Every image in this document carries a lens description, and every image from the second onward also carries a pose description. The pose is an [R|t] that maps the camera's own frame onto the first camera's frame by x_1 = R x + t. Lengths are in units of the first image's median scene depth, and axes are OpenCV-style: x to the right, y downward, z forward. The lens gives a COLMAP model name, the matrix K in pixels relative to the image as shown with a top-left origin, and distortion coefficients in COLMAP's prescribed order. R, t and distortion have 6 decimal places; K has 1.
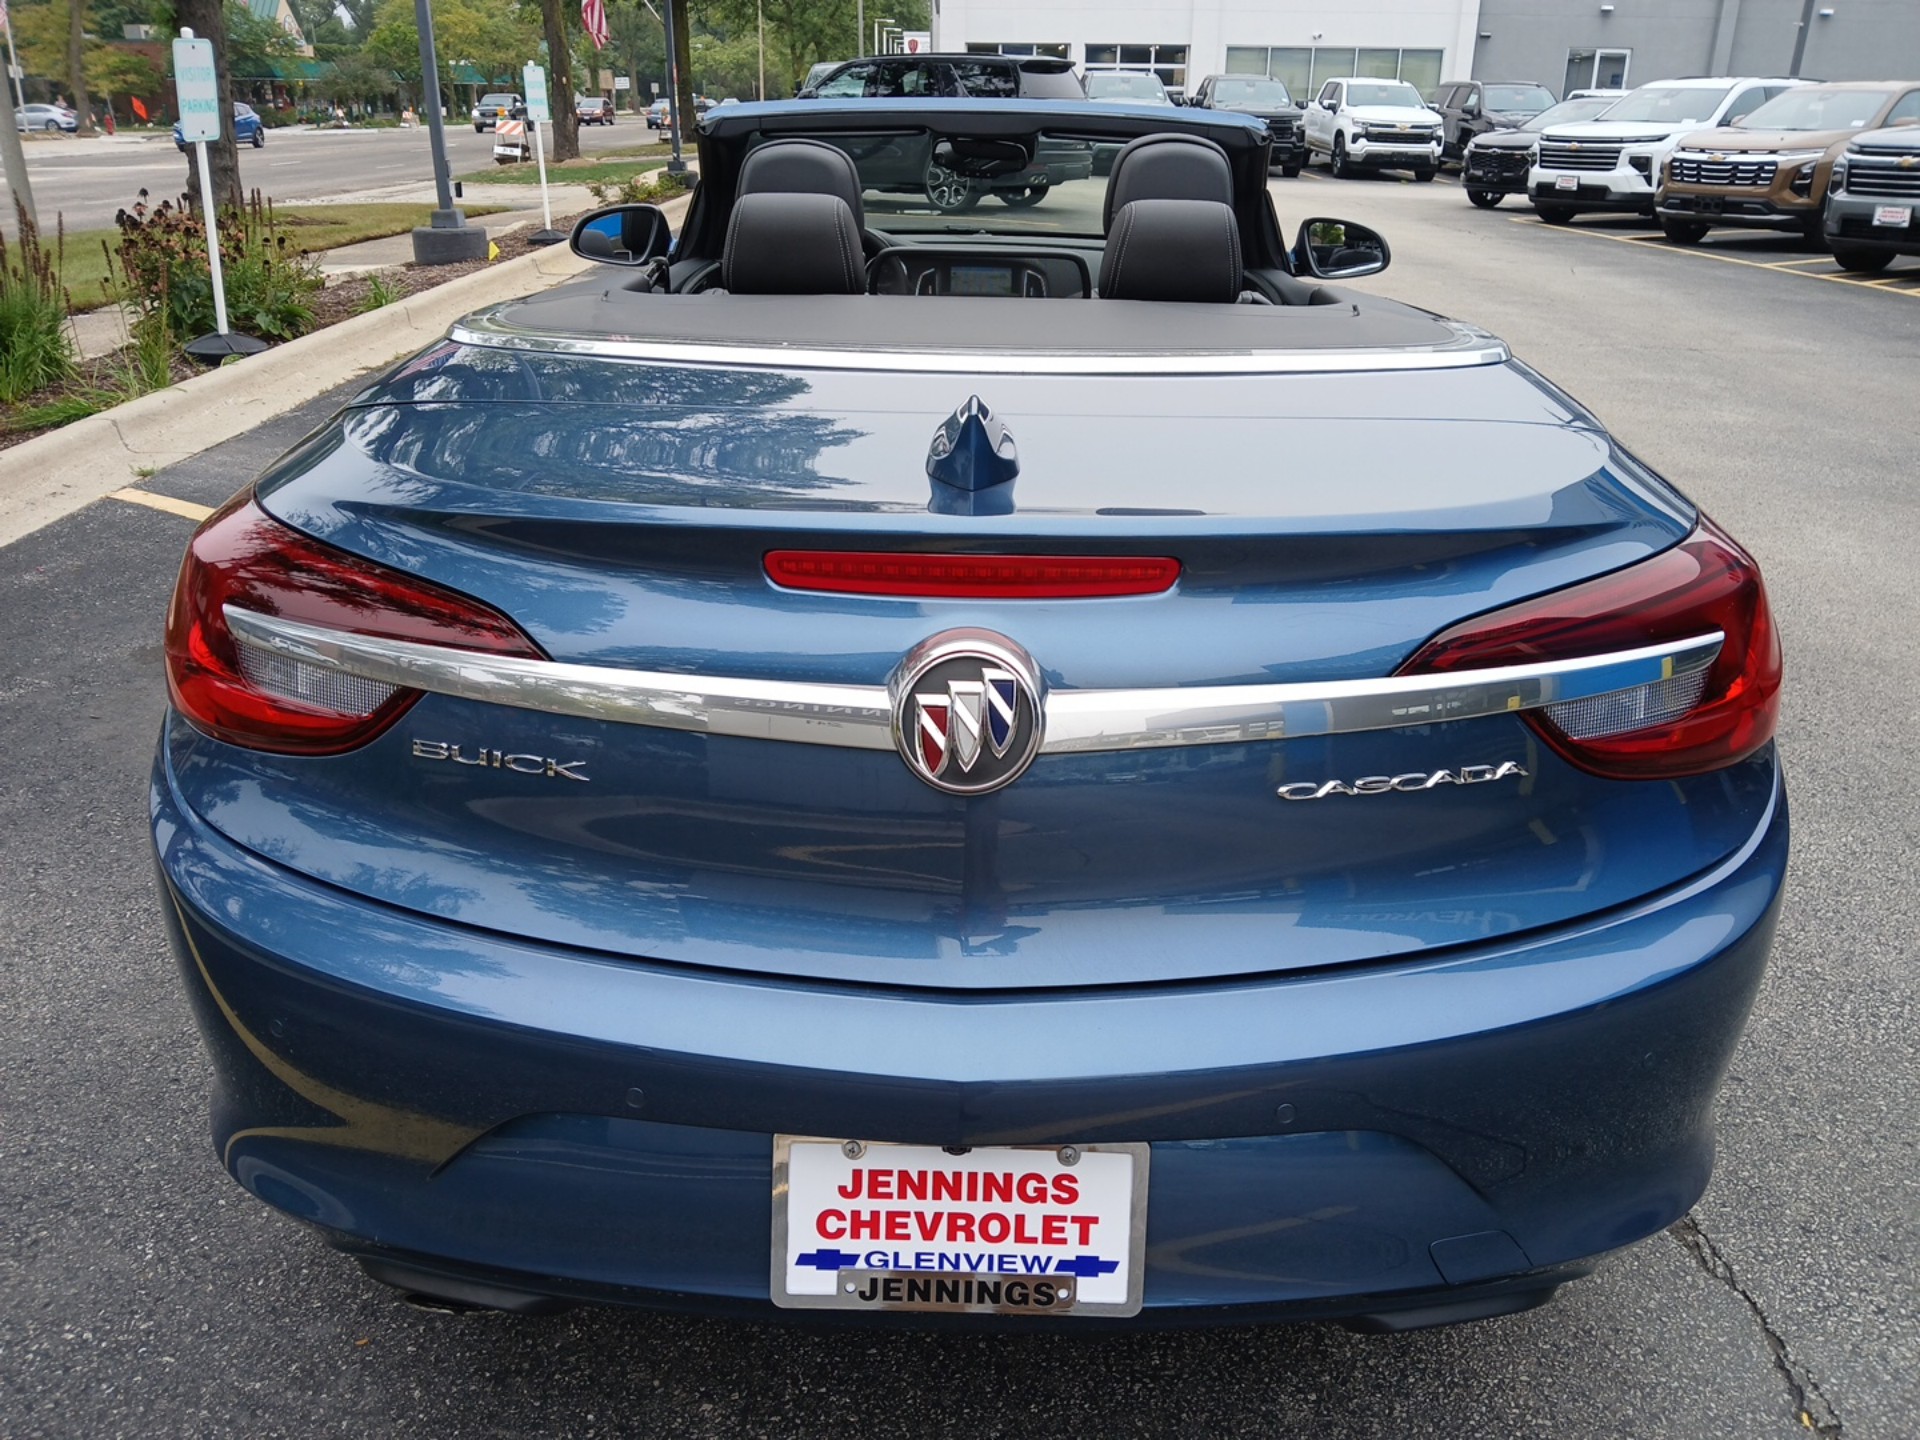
lens RADIAL K [[1525.7, 0, 960.0], [0, 1525.7, 720.0], [0, 0, 1]] dist [0.010970, -0.040102]
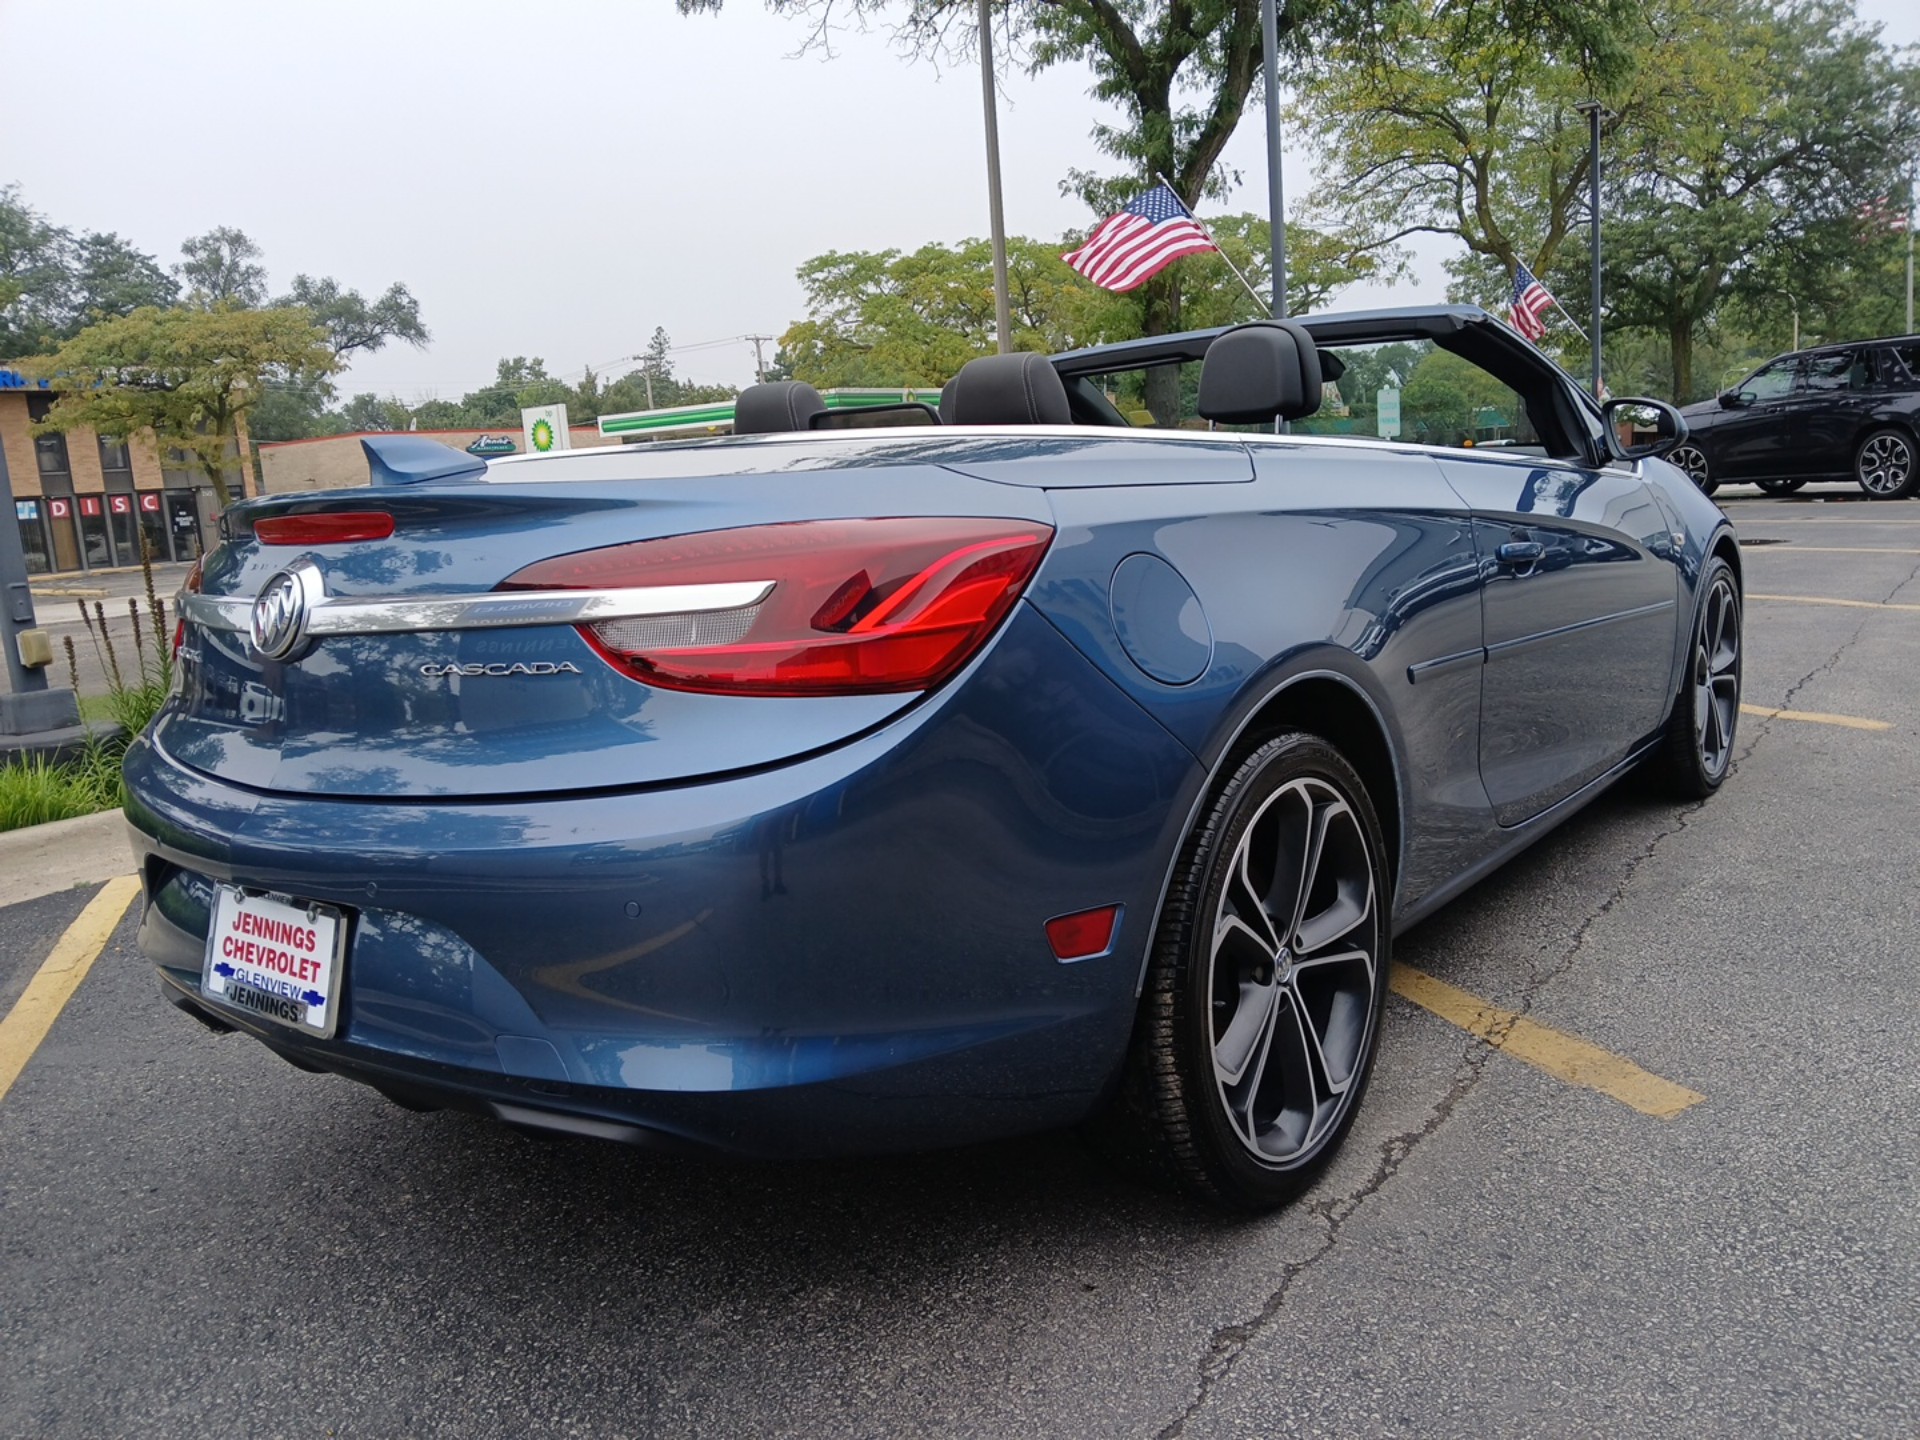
lens RADIAL K [[1508.5, 0, 960.0], [0, 1508.5, 720.0], [0, 0, 1]] dist [0.061040, -0.112586]
pose [[0.788585, 0.023312, -0.614484, 1.446319], [-0.152321, 0.975544, -0.158468, 0.234568], [0.595762, 0.218565, 0.772850, 0.191160]]
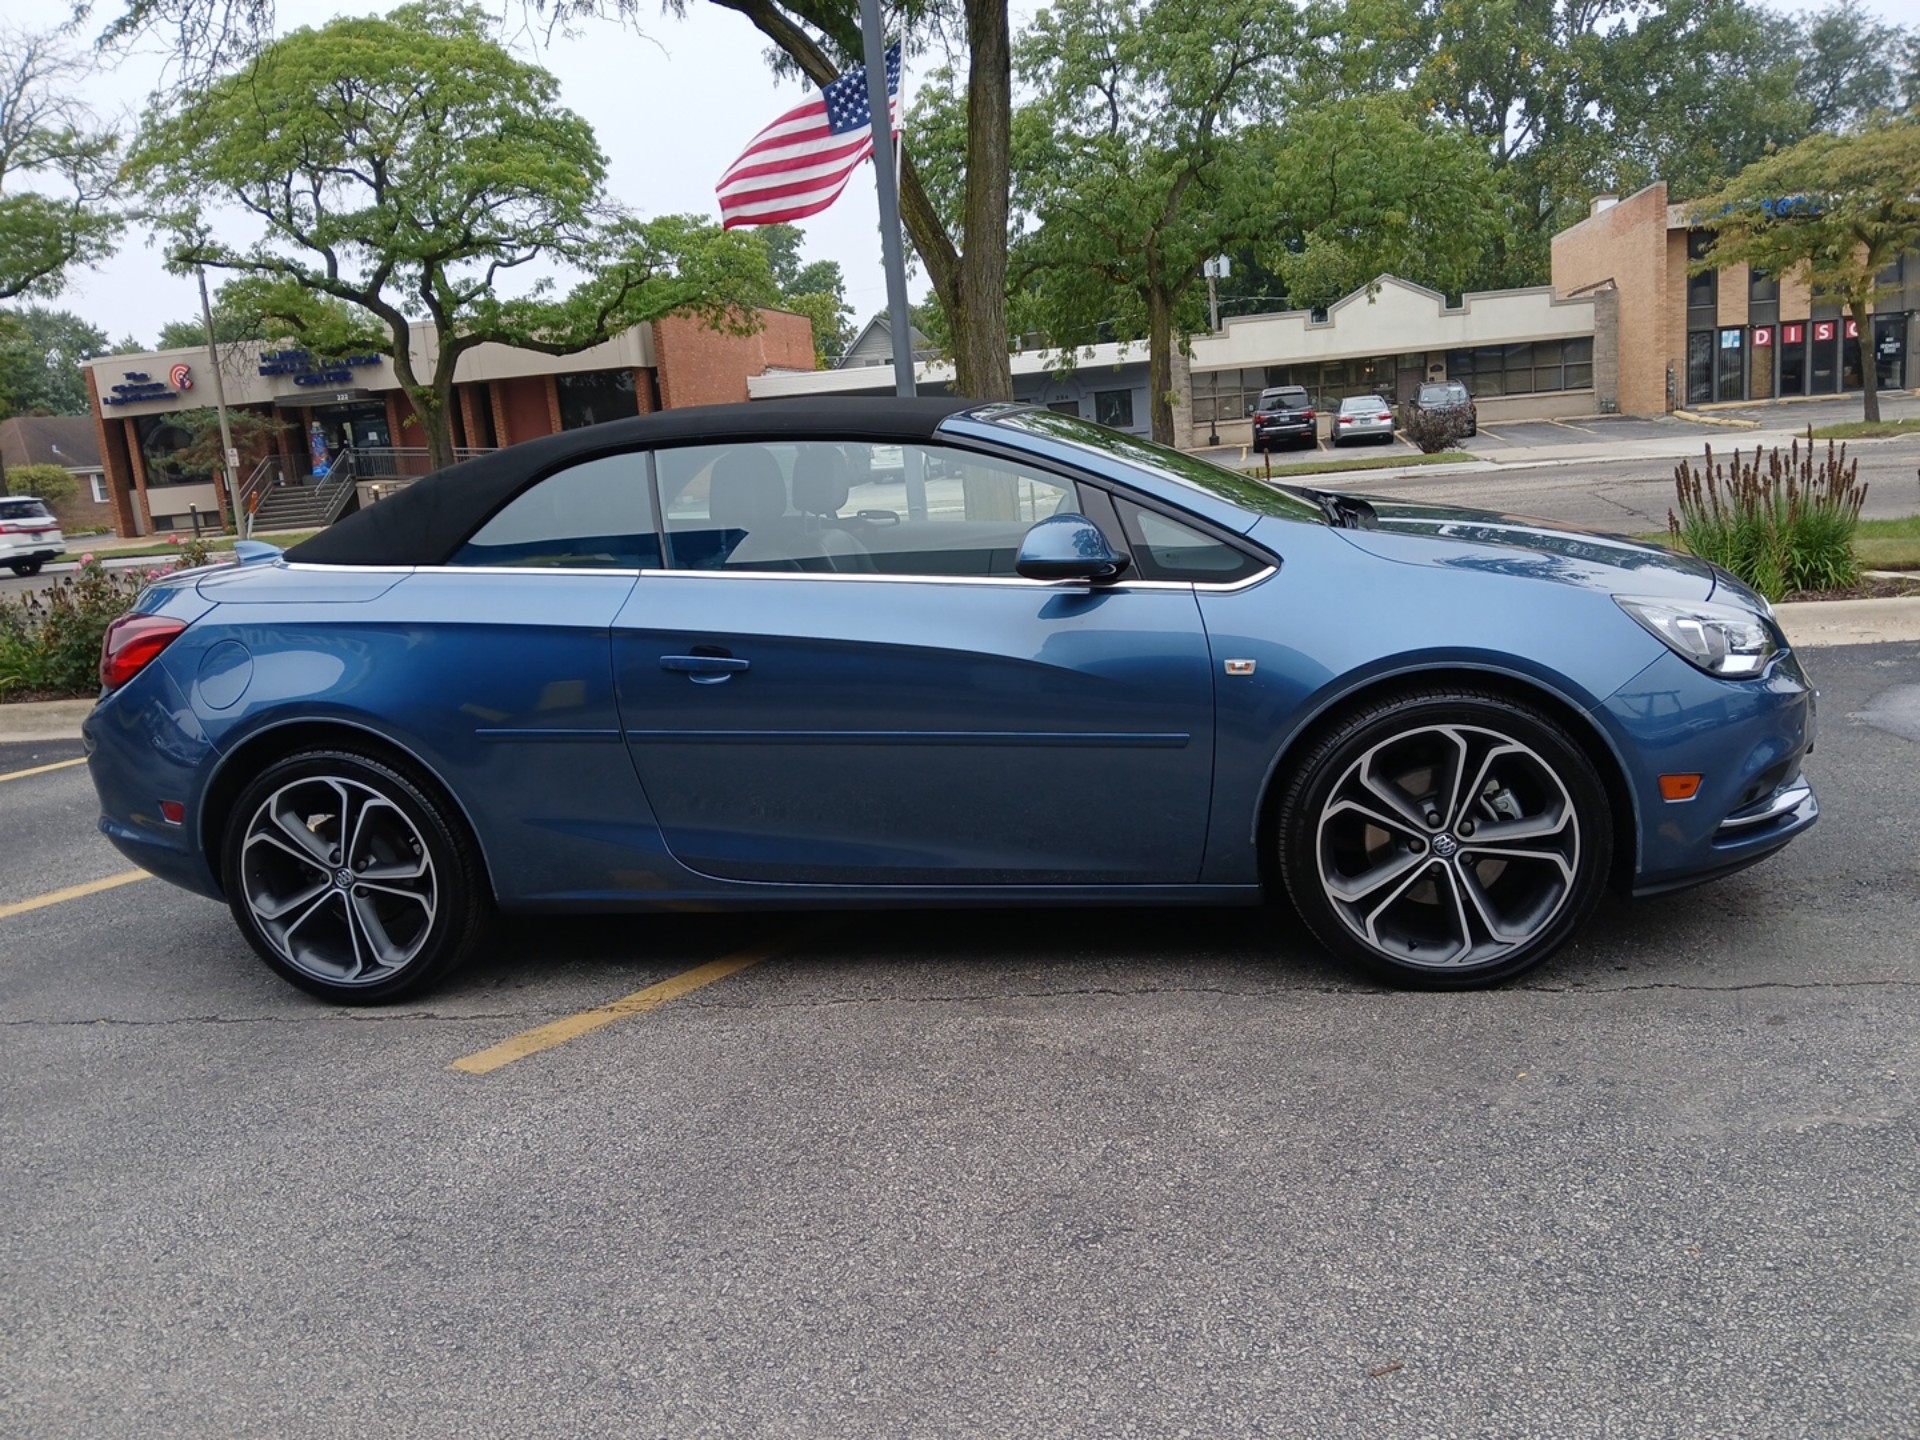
lens RADIAL K [[1517.0, 0, 960.0], [0, 1517.0, 720.0], [0, 0, 1]] dist [0.041932, -0.087980]
pose [[-0.201207, 0.185059, -0.961909, 3.303618], [-0.298738, 0.923617, 0.240181, -1.200705], [0.932883, 0.335685, -0.130554, 3.200206]]
